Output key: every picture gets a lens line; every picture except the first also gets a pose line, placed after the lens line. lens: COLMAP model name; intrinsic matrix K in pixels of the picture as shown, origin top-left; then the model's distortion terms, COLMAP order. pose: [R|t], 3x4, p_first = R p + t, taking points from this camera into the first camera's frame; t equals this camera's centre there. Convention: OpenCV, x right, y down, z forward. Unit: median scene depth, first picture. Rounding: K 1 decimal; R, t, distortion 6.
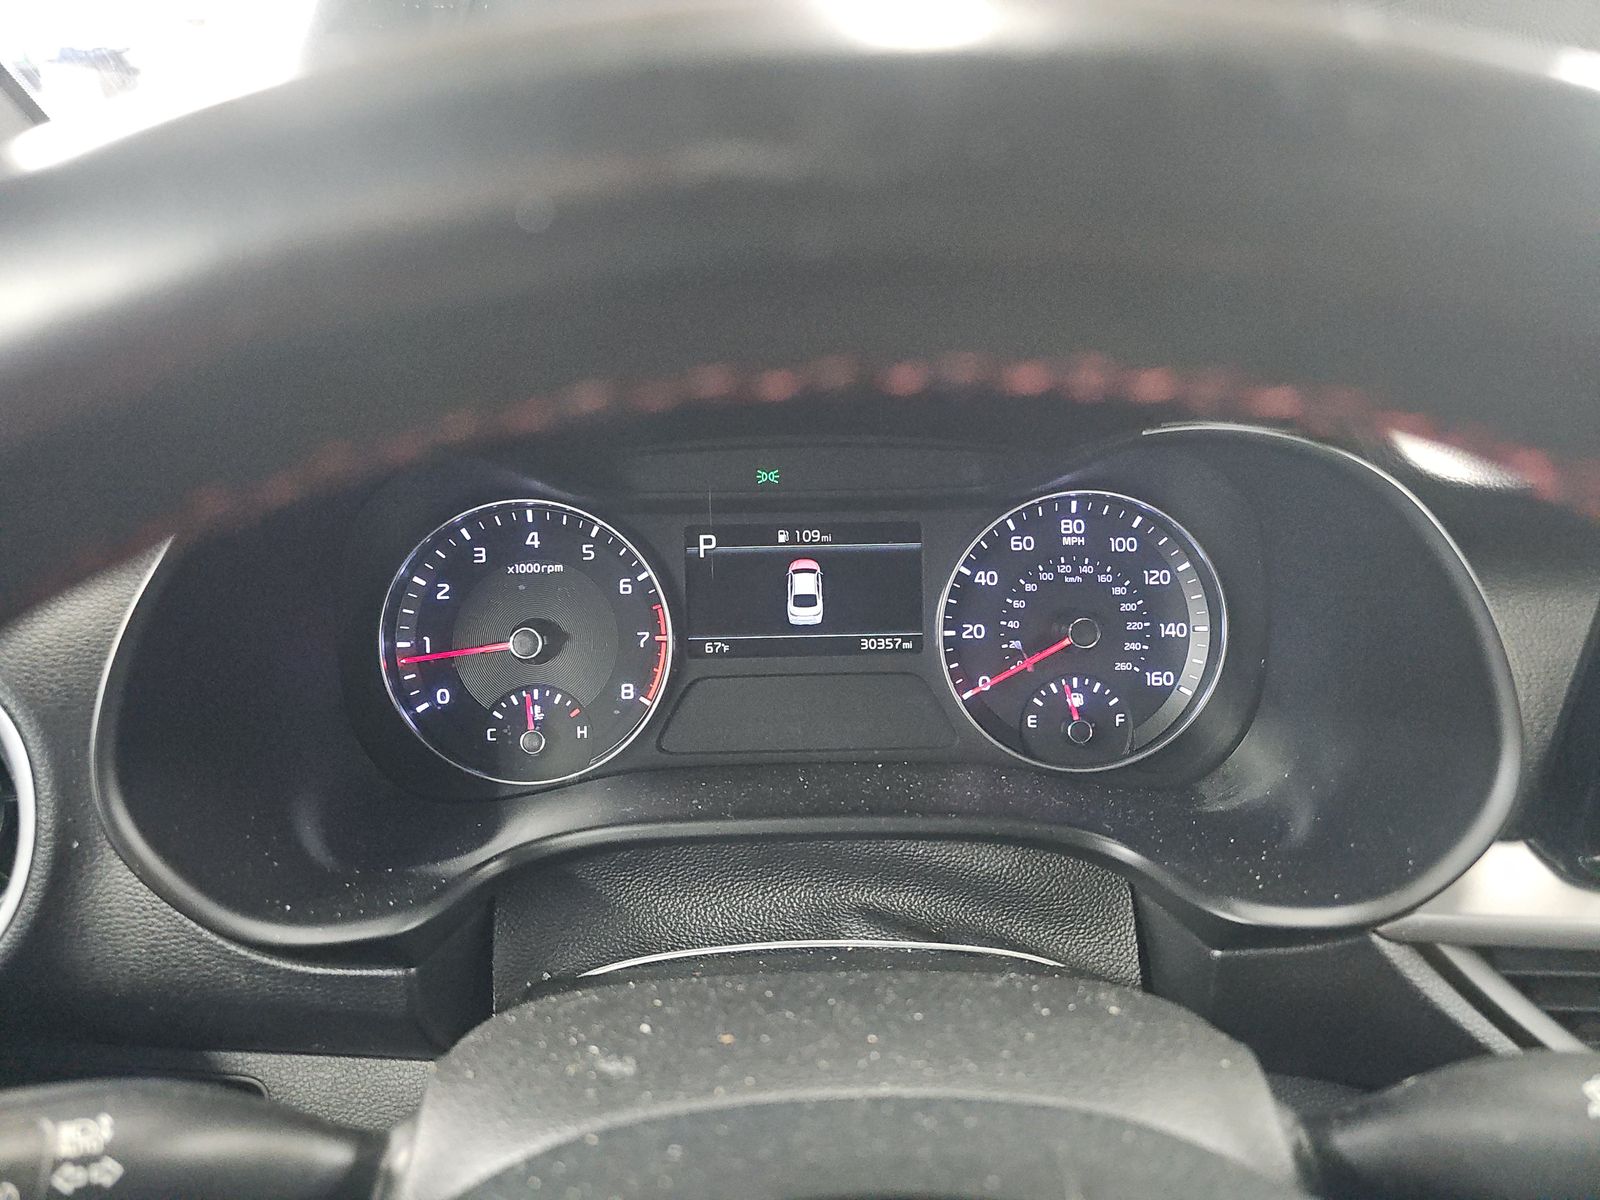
lens RADIAL K [[1080.8, 0, 800.0], [0, 1080.8, 600.0], [0, 0, 1]] dist [-0.000127, -0.000805]
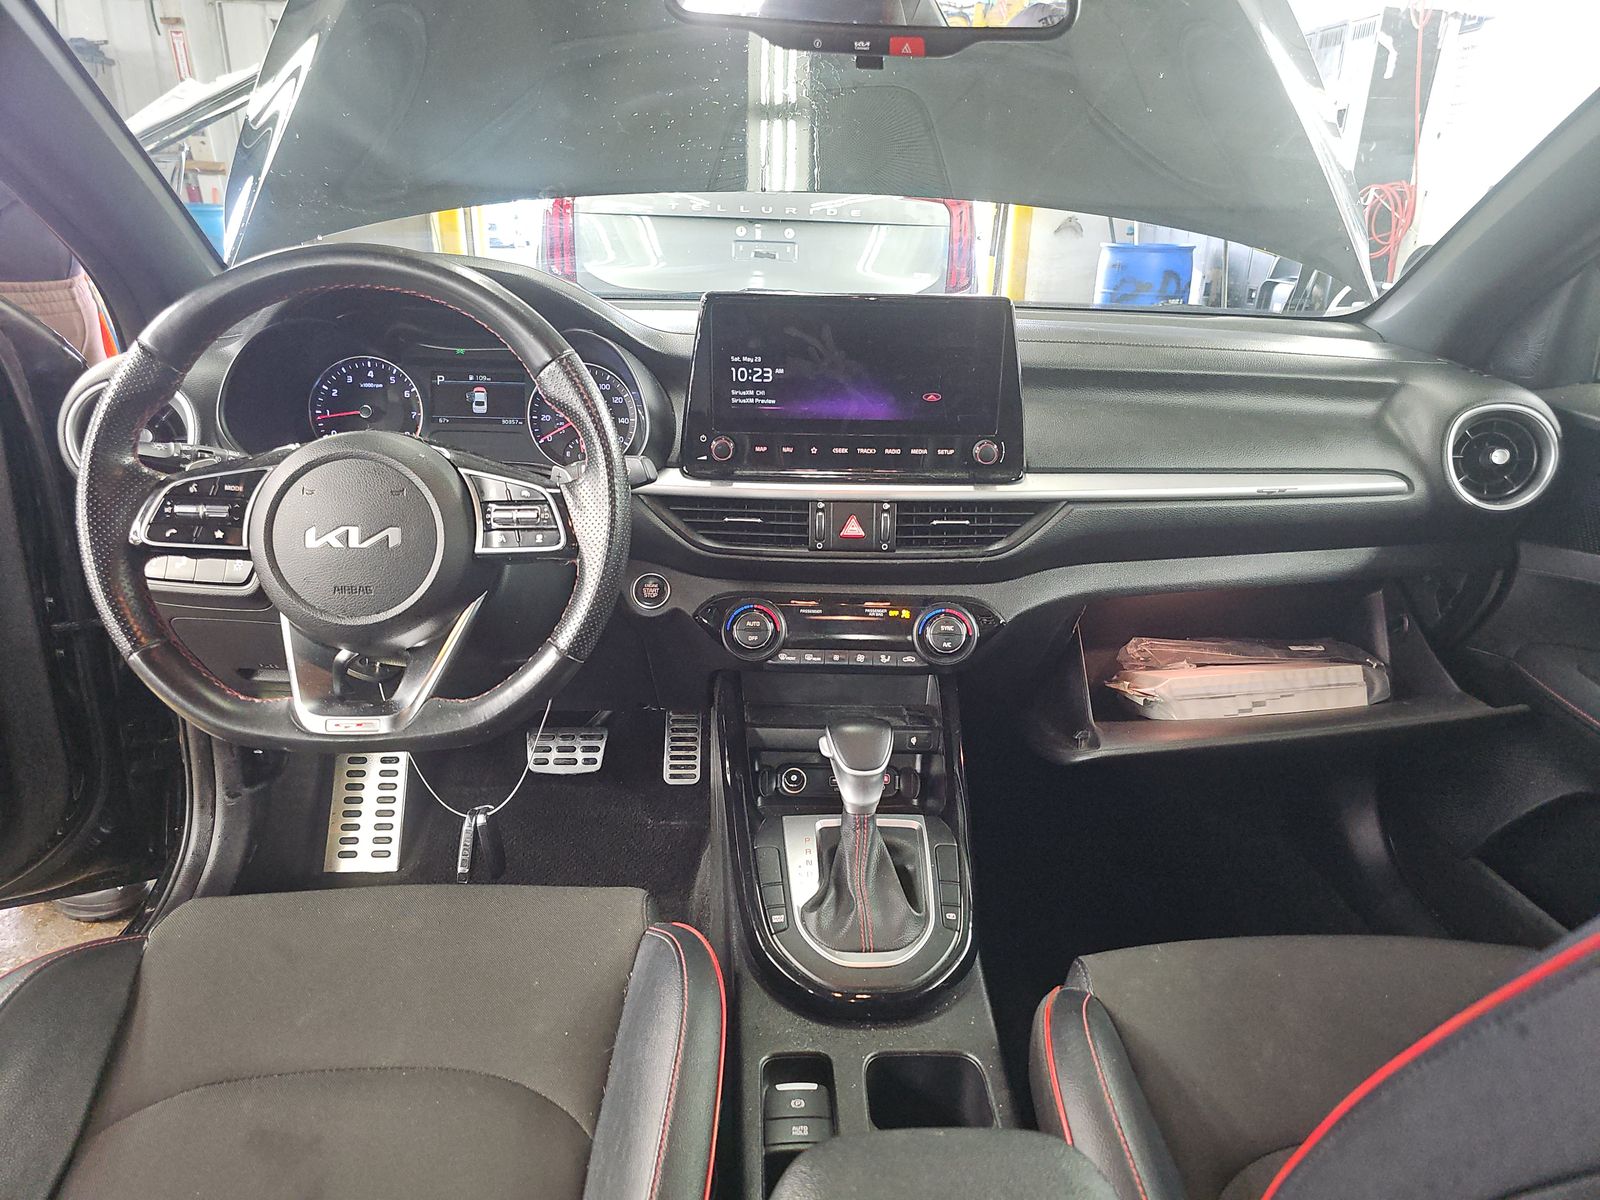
lens RADIAL K [[1056.7, 0, 800.0], [0, 1056.7, 600.0], [0, 0, 1]] dist [0.000919, 0.000735]
pose [[0.998445, 0.028496, 0.047913, 0.667521], [-0.028777, 0.999572, 0.005186, 0.439037], [-0.047745, -0.006556, 0.998838, -1.564159]]
